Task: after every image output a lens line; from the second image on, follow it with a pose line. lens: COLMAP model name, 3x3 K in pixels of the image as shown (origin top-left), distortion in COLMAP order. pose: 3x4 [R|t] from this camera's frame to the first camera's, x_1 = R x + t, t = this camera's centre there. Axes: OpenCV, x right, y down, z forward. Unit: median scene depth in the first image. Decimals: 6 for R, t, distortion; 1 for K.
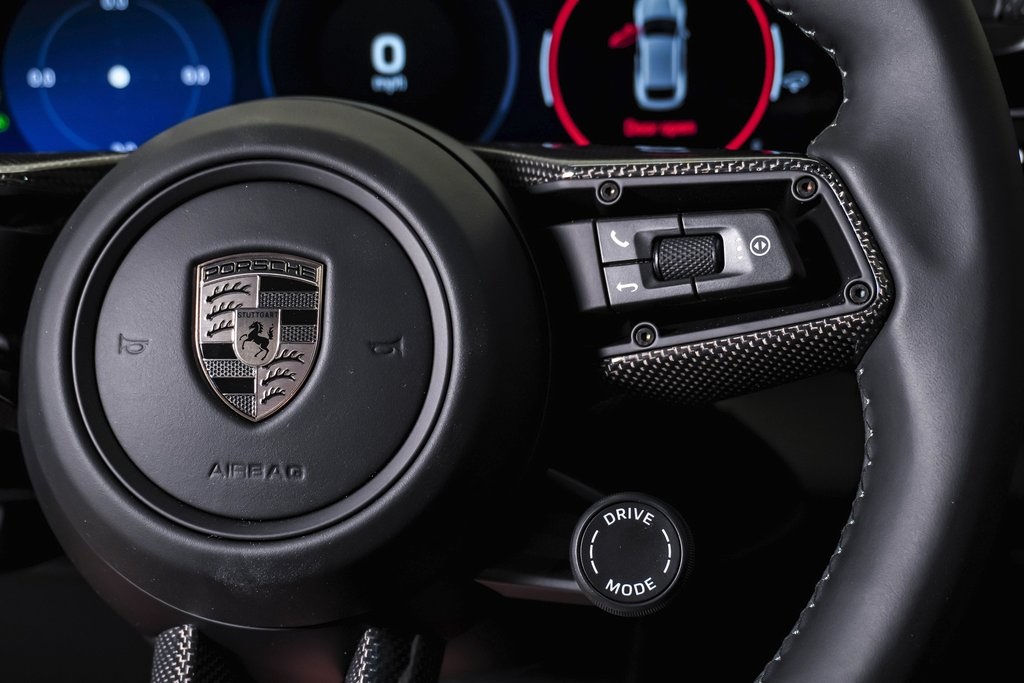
lens RADIAL K [[1317.2, 0, 516.1], [0, 1317.2, 337.6], [0, 0, 1]] dist [0.051689, 0.000000]
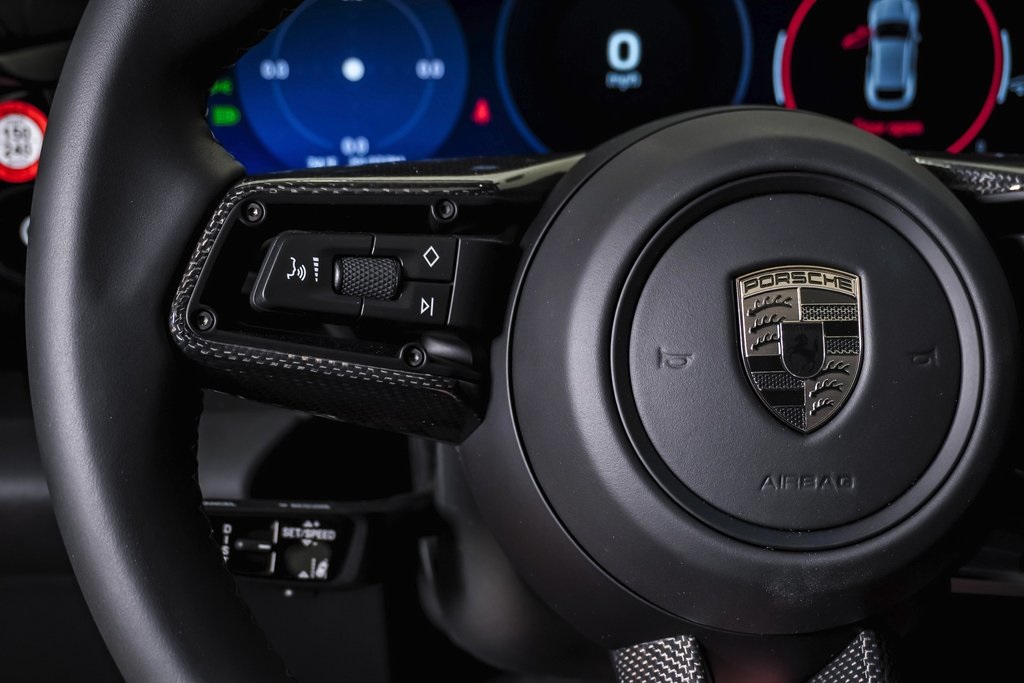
lens RADIAL K [[1317.2, 0, 516.3], [0, 1317.2, 333.8], [0, 0, 1]] dist [0.051689, 0.000000]
pose [[0.983052, -0.017904, 0.182448, -0.582131], [0.014486, 0.999694, 0.020050, -0.035058], [-0.182751, -0.017067, 0.983011, 0.046855]]
